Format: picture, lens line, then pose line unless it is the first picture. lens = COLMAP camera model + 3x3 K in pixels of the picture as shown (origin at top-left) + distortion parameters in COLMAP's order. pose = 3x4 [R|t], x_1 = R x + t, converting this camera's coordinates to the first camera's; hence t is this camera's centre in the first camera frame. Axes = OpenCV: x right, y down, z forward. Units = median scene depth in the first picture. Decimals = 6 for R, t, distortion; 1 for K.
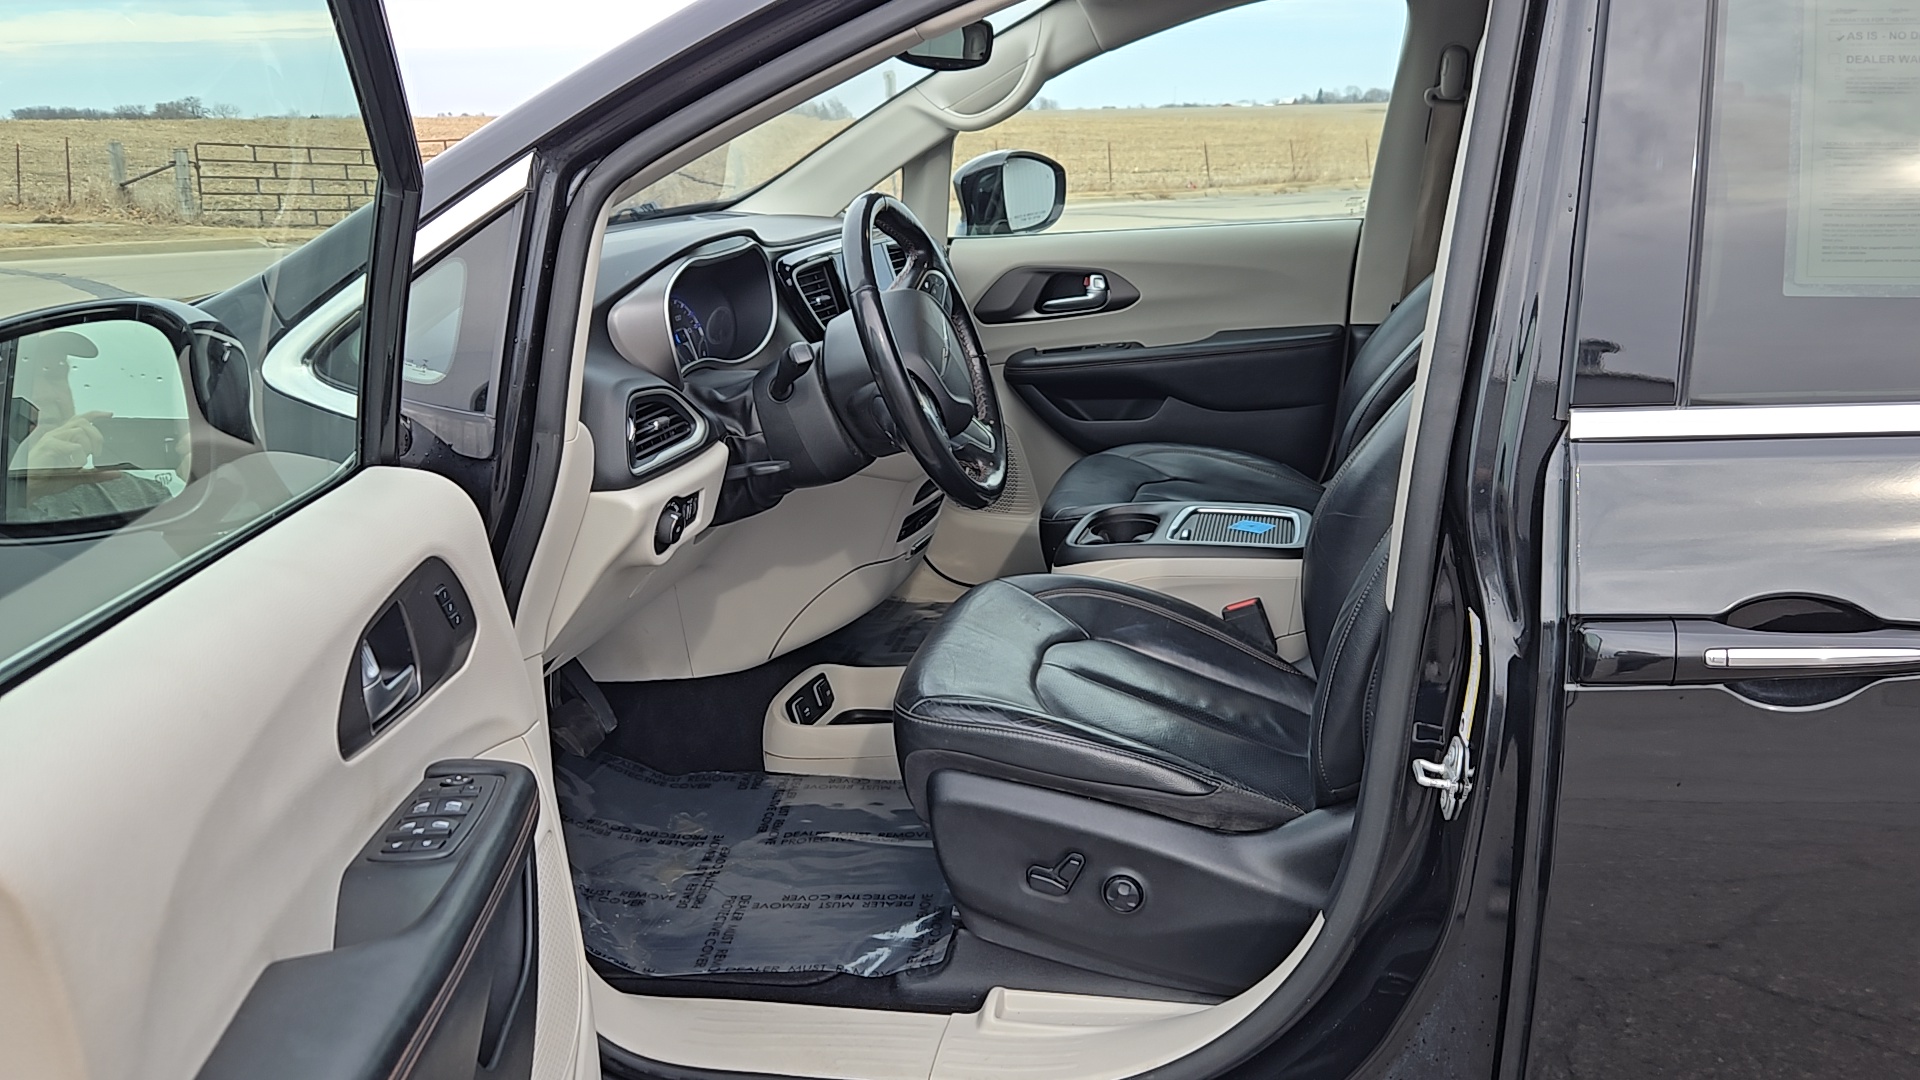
lens RADIAL K [[1601.3, 0, 956.7], [0, 1601.3, 531.6], [0, 0, 1]] dist [0.006377, 0.003780]
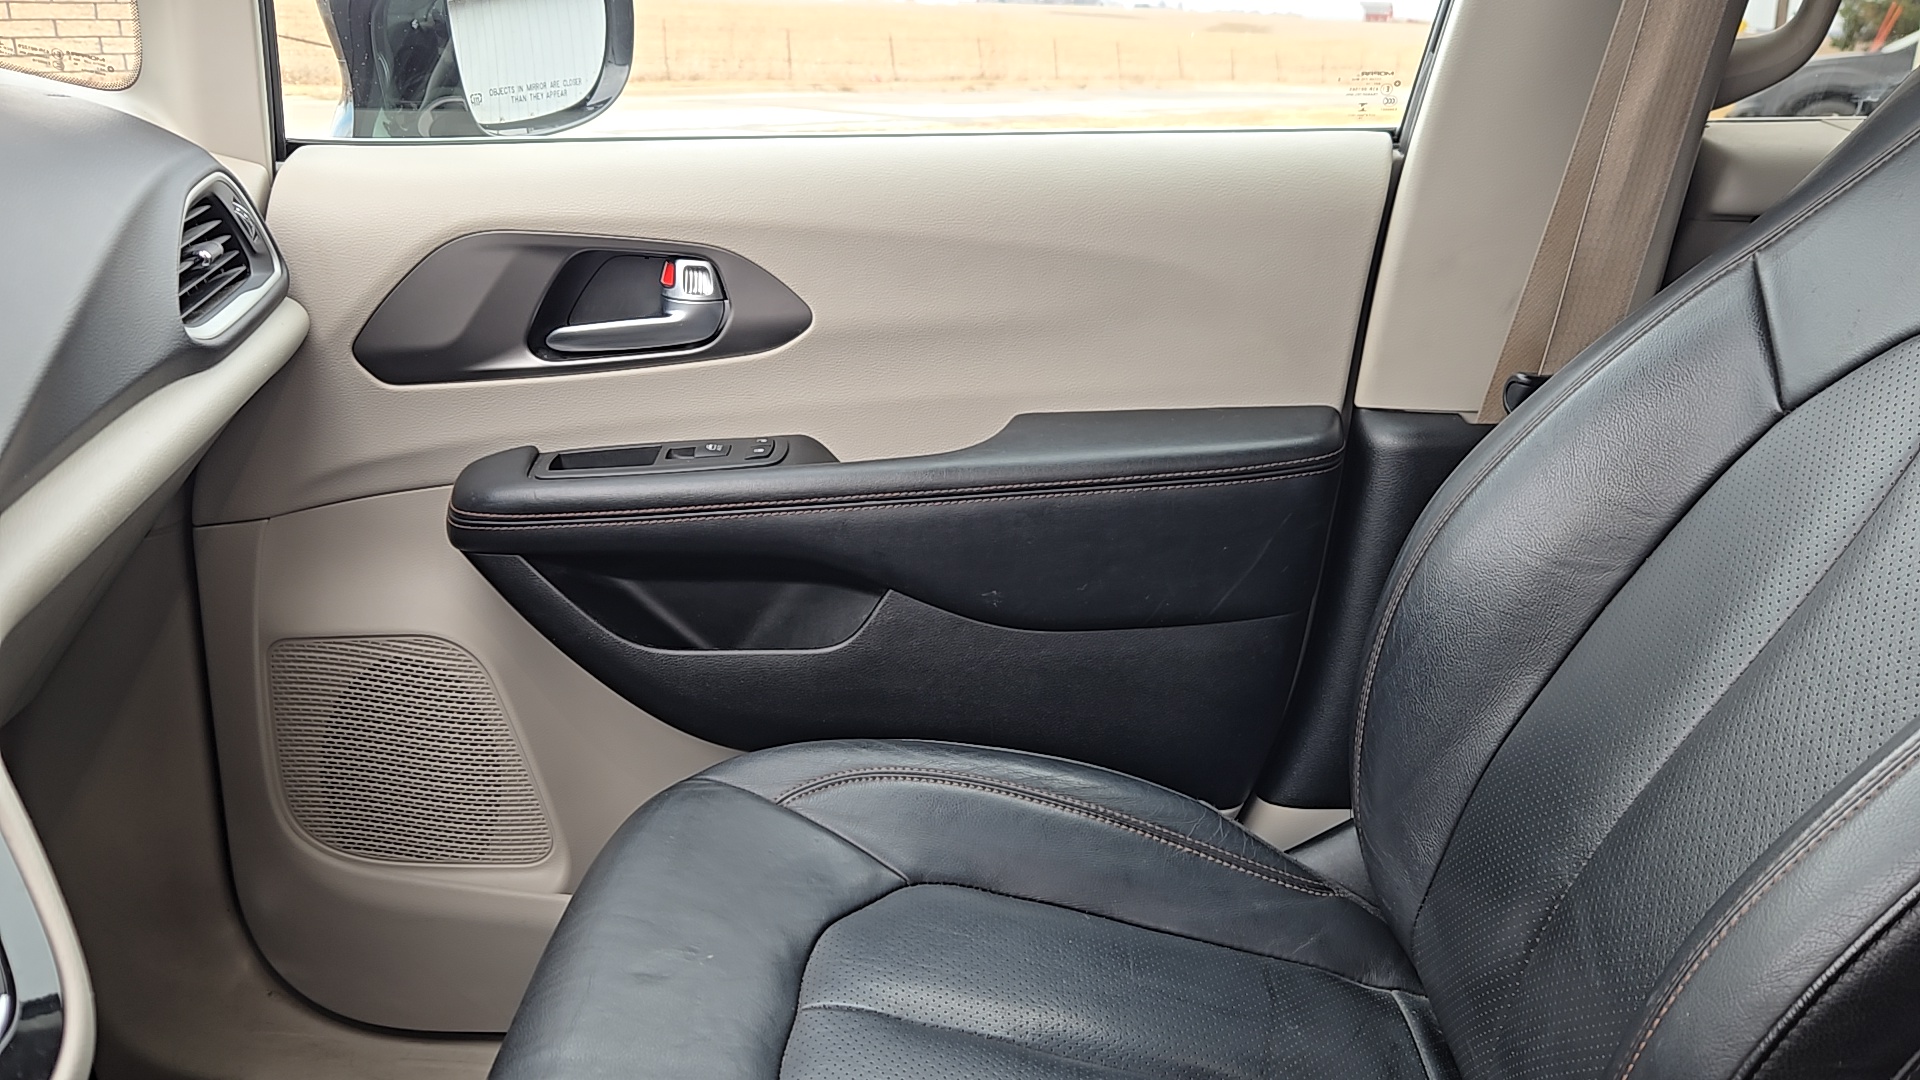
lens RADIAL K [[1601.3, 0, 956.7], [0, 1601.3, 531.6], [0, 0, 1]] dist [0.006377, 0.003780]
pose [[0.980821, -0.012662, 0.194500, 0.073449], [0.000256, 0.997970, 0.063679, -0.119684], [-0.194911, -0.062407, 0.978833, 0.617547]]
